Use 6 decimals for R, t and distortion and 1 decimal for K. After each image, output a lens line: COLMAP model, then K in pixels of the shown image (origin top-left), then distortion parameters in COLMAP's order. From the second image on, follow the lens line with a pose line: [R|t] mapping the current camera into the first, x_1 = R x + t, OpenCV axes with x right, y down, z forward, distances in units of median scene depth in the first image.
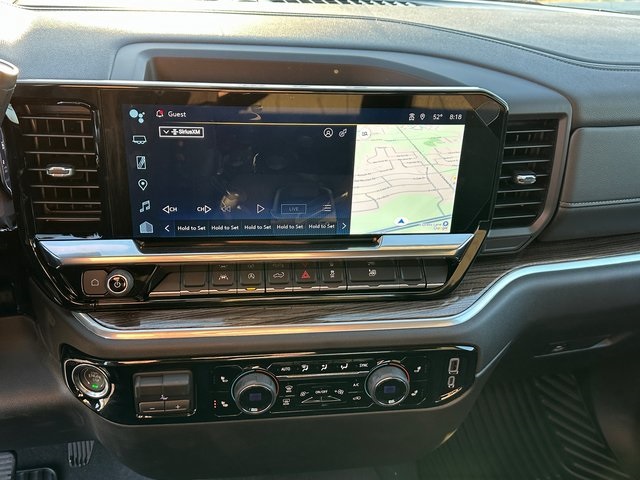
lens RADIAL K [[623.4, 0, 300.2], [0, 623.4, 241.3], [0, 0, 1]] dist [0.166791, -0.374378]
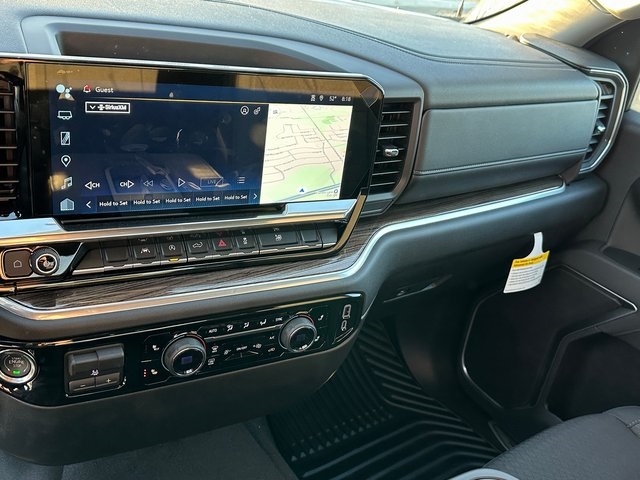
lens RADIAL K [[613.7, 0, 309.6], [0, 613.7, 238.2], [0, 0, 1]] dist [0.069718, -0.015927]
pose [[0.927532, -0.062873, 0.368419, -0.243993], [0.049538, 0.997733, 0.045551, 0.004583], [-0.370447, -0.023999, 0.928543, -0.038903]]
